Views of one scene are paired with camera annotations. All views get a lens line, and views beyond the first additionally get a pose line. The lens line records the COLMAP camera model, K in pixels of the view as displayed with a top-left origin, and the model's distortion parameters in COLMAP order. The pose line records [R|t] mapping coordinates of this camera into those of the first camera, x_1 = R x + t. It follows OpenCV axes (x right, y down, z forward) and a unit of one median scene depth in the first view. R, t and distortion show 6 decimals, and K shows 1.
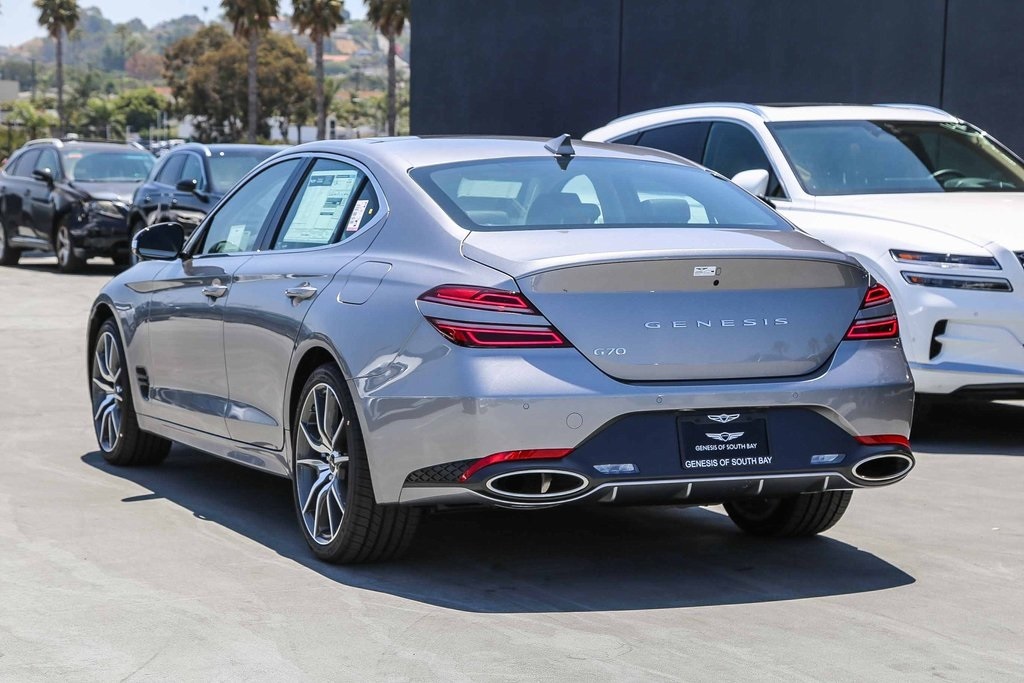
lens RADIAL K [[2343.4, 0, 514.1], [0, 2343.4, 348.3], [0, 0, 1]] dist [0.514815, 0.000000]
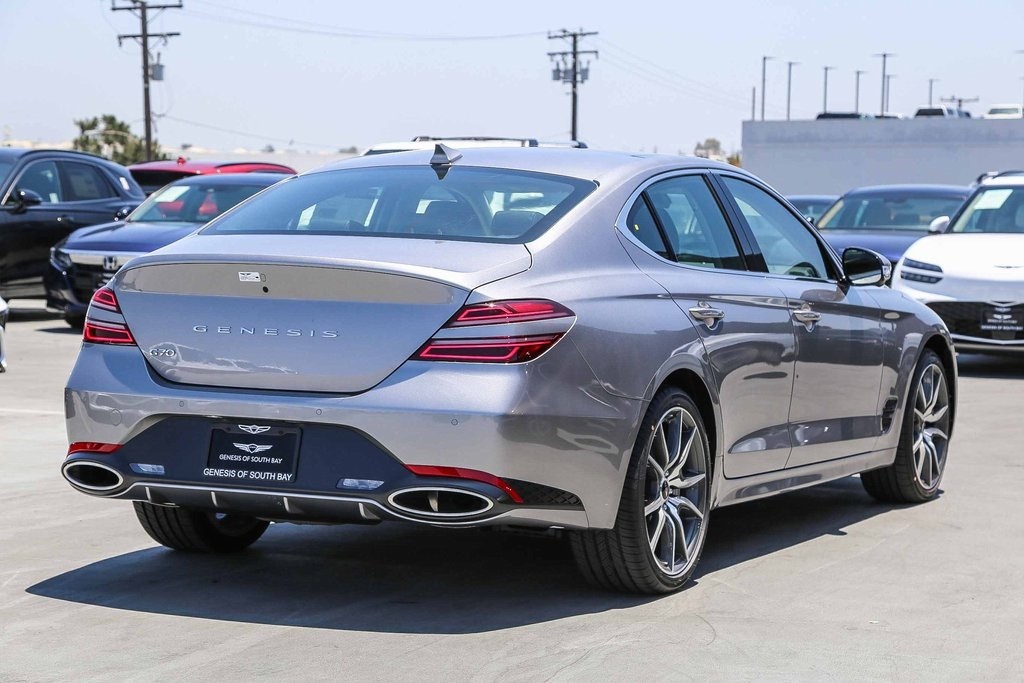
lens RADIAL K [[2361.2, 0, 512.1], [0, 2361.2, 341.5], [0, 0, 1]] dist [0.458628, 0.000000]
pose [[0.639916, 0.049344, -0.766859, 0.902059], [-0.068255, 0.997642, 0.007237, -0.020517], [0.765407, 0.047711, 0.641775, 0.452302]]
